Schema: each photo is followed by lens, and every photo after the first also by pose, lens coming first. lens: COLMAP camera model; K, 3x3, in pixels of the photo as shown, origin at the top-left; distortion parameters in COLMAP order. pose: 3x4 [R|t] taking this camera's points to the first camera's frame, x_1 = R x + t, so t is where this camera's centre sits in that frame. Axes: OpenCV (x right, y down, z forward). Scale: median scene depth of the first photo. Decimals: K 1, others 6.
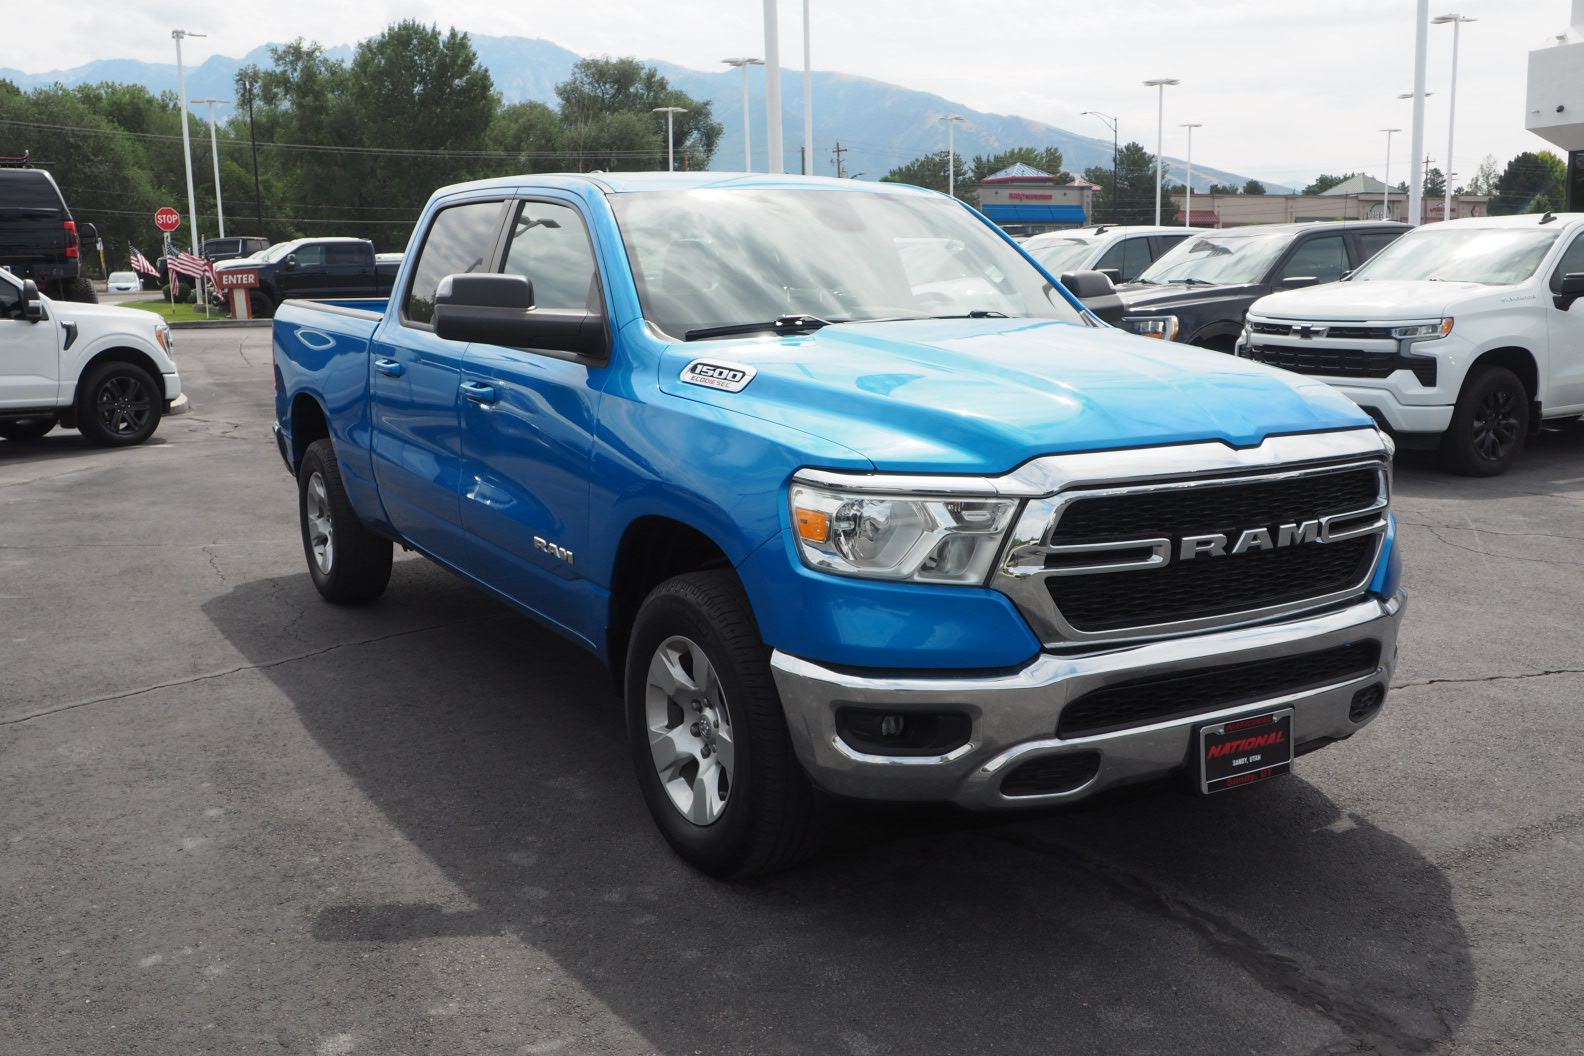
lens RADIAL K [[1445.6, 0, 790.4], [0, 1445.6, 527.4], [0, 0, 1]] dist [-0.017274, 0.000000]
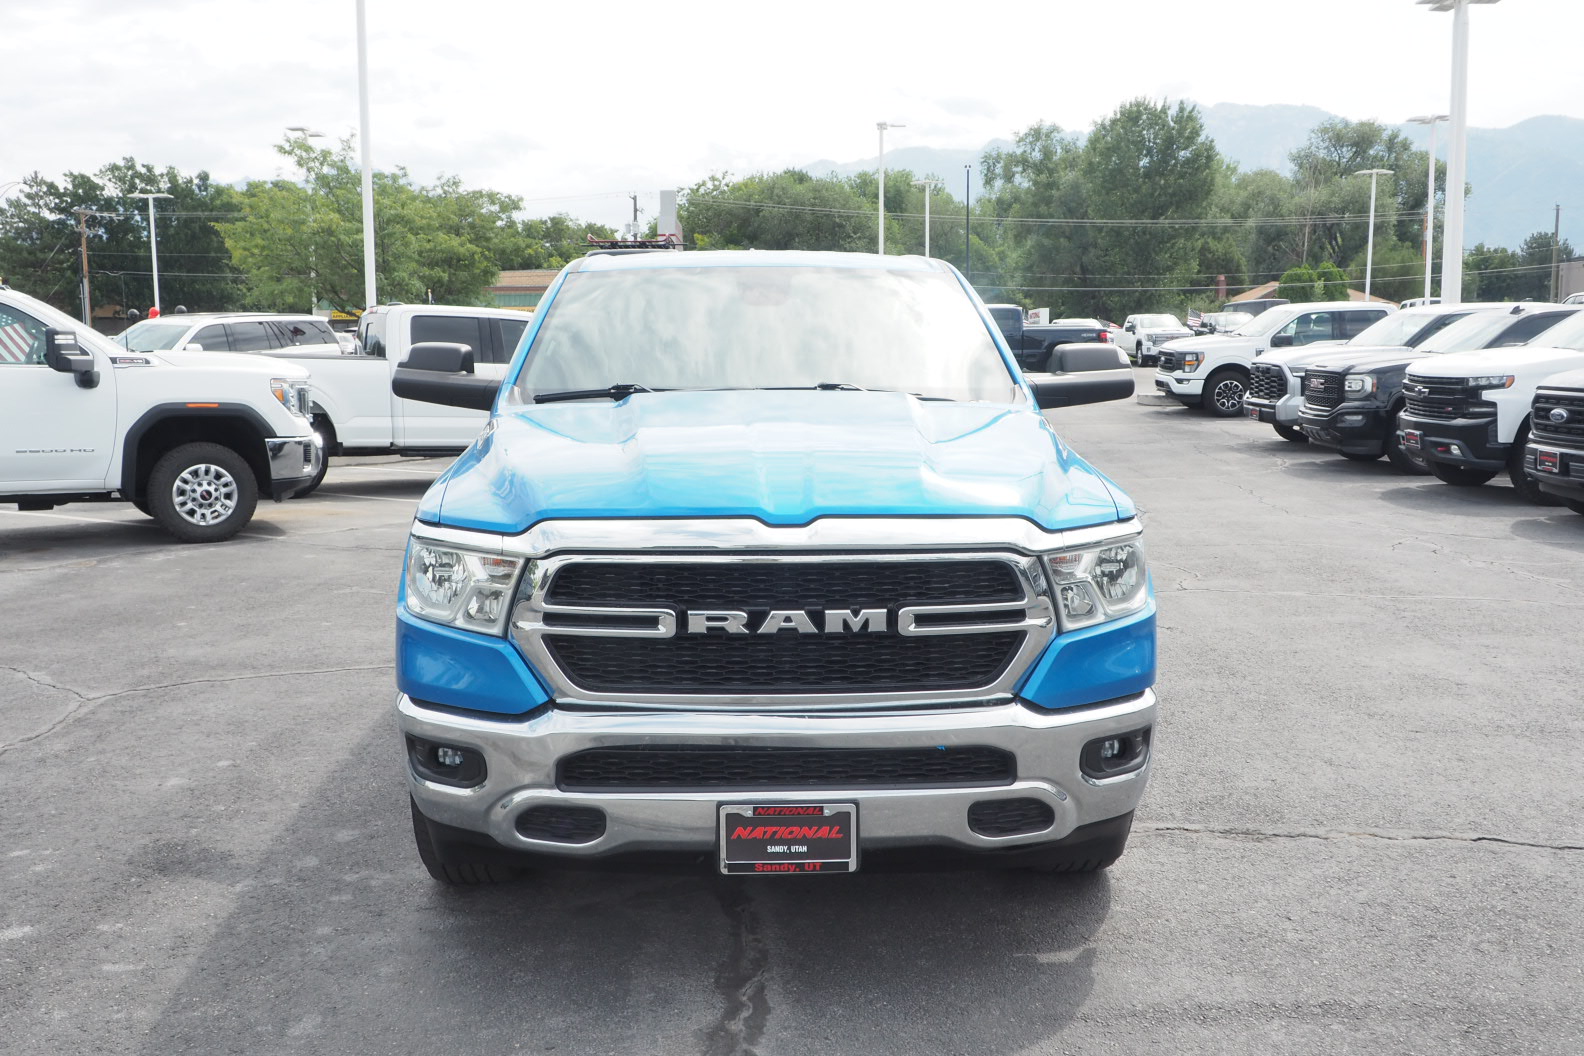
lens RADIAL K [[1397.8, 0, 794.8], [0, 1397.8, 533.8], [0, 0, 1]] dist [-0.018854, 0.011226]
pose [[0.885808, 0.069724, -0.458783, 0.752110], [-0.085538, 0.996240, -0.013749, -0.037862], [0.456100, 0.051422, 0.888442, 0.162292]]
